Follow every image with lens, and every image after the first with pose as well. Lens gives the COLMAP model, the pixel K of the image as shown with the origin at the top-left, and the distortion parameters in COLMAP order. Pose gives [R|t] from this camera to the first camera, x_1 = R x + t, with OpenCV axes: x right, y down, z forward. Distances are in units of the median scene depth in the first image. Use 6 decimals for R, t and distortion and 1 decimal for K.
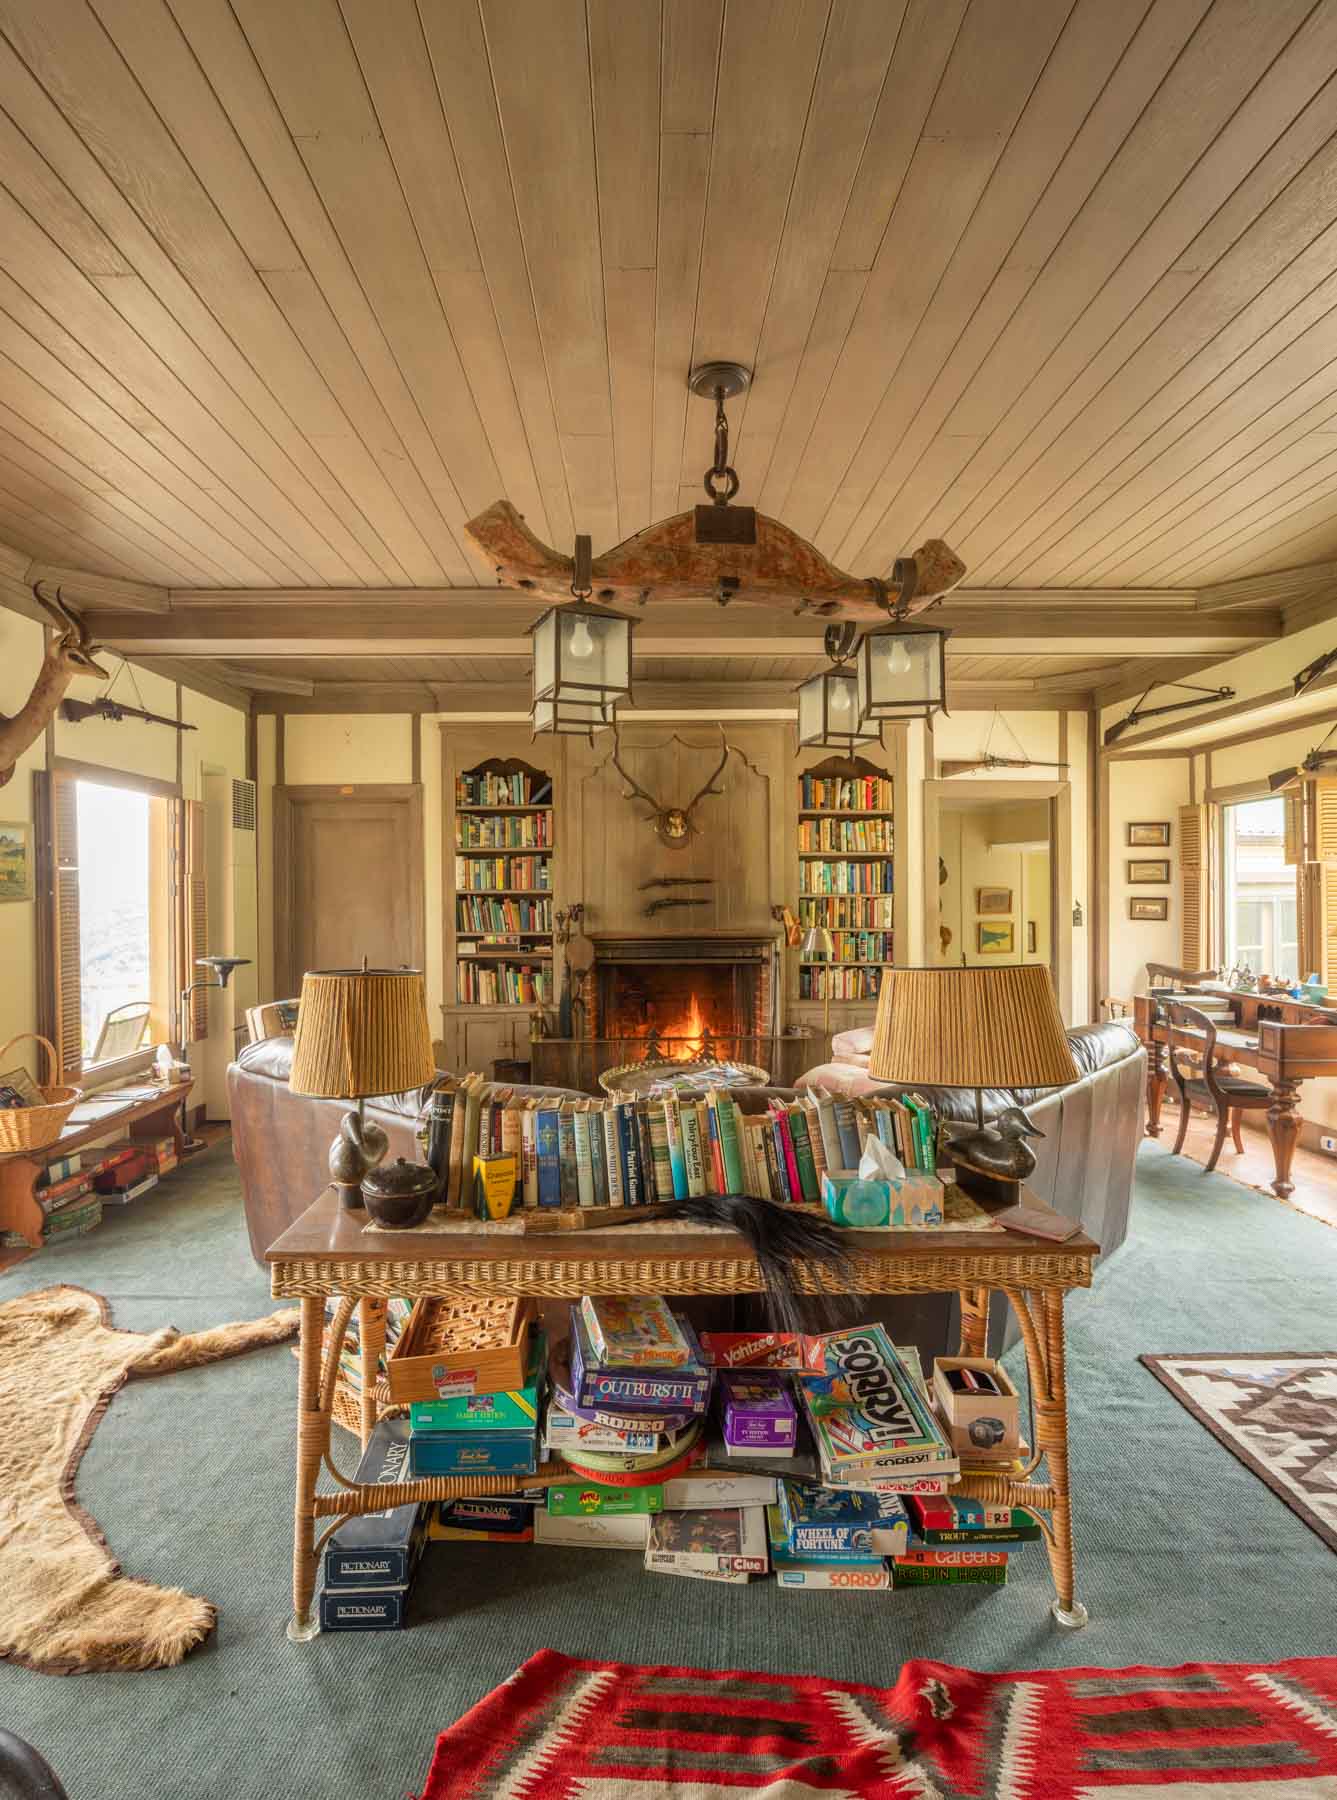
lens RADIAL K [[914.8, 0, 631.2], [0, 914.8, 896.7], [0, 0, 1]] dist [-0.005293, 0.003906]
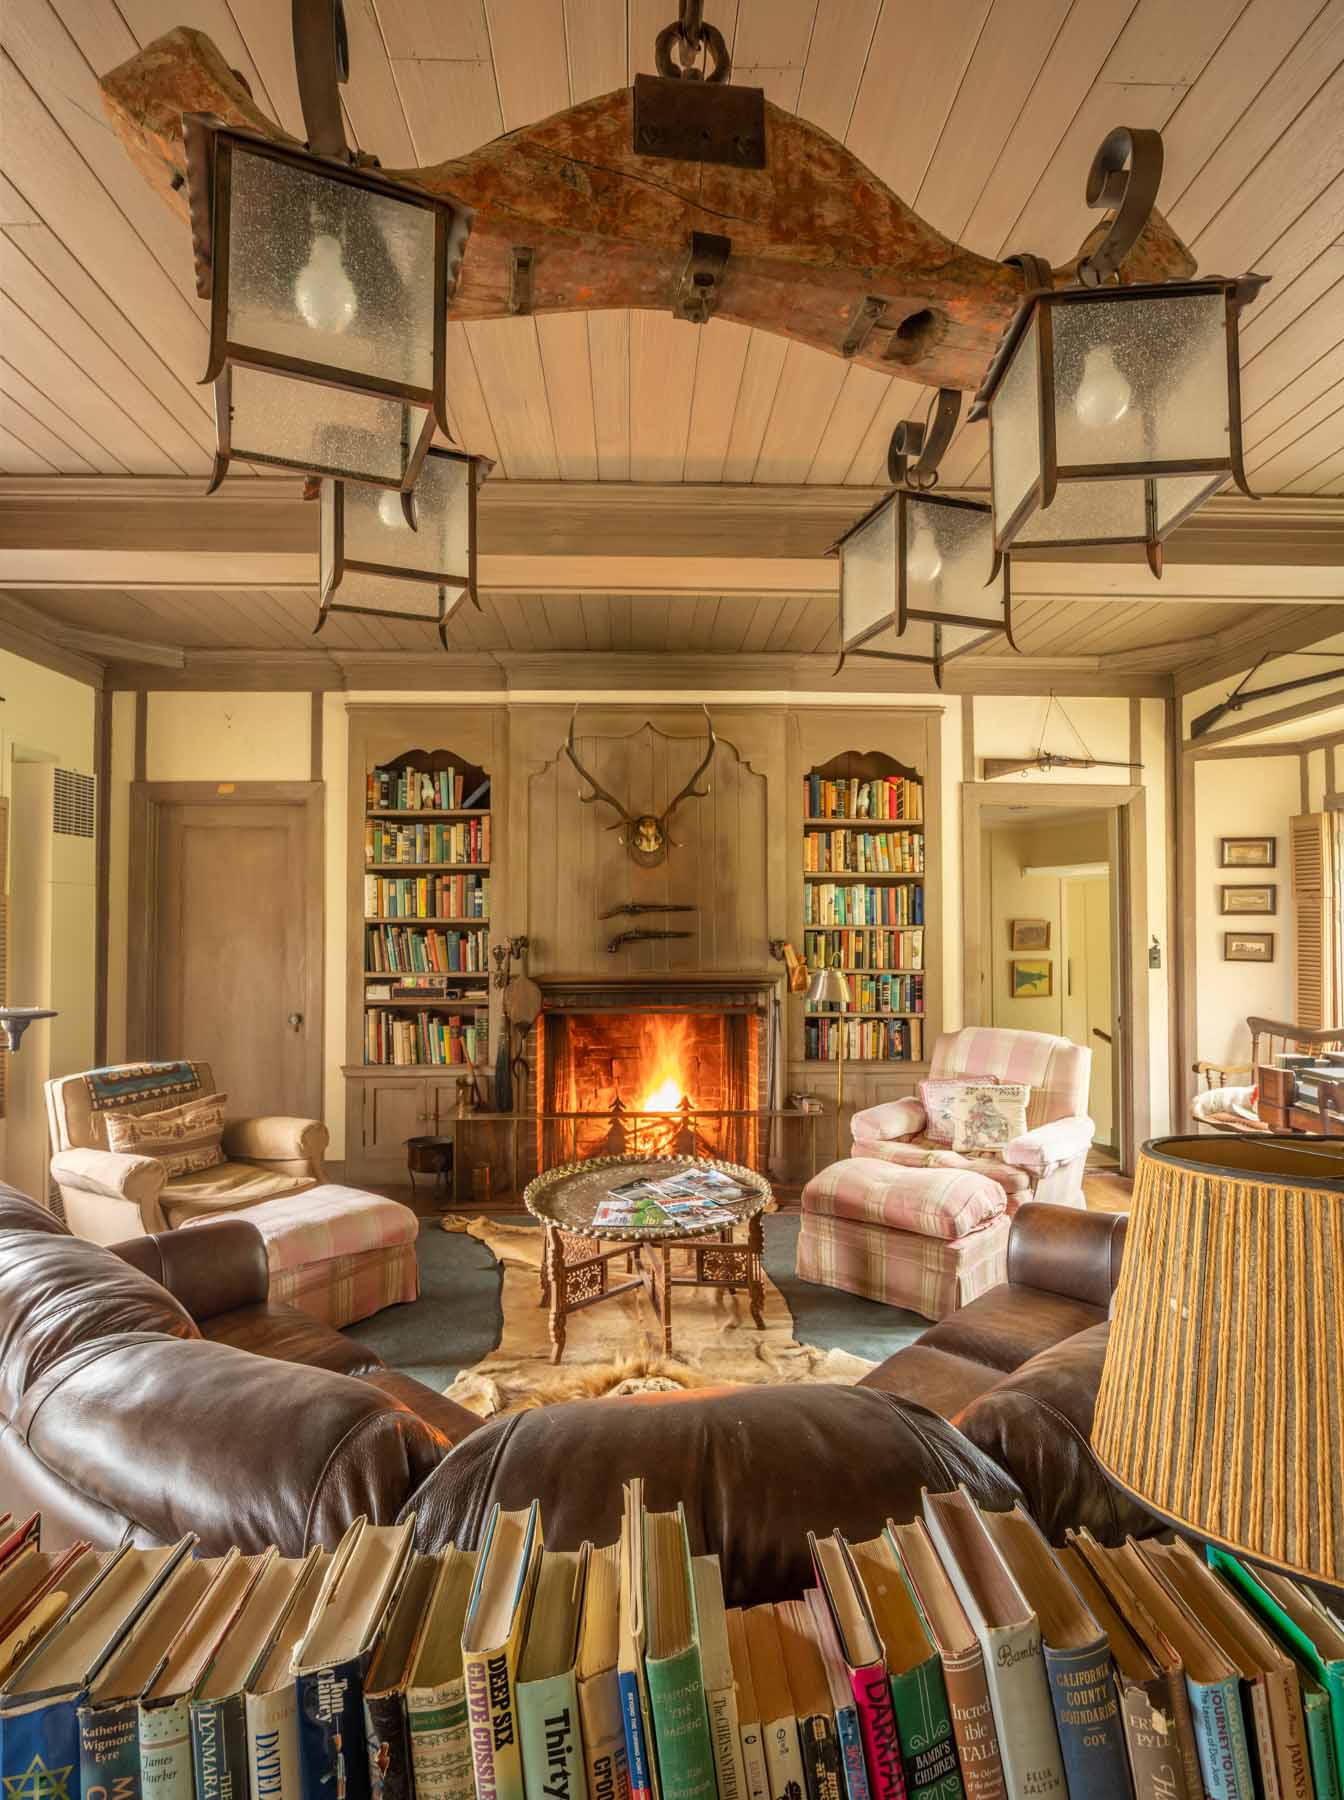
lens RADIAL K [[914.8, 0, 636.4], [0, 914.8, 902.4], [0, 0, 1]] dist [-0.005293, 0.003906]
pose [[0.999842, 0.006448, 0.016556, 0.026322], [-0.006017, 0.999645, -0.025951, -0.001668], [-0.016718, 0.025848, 0.999526, 0.219353]]
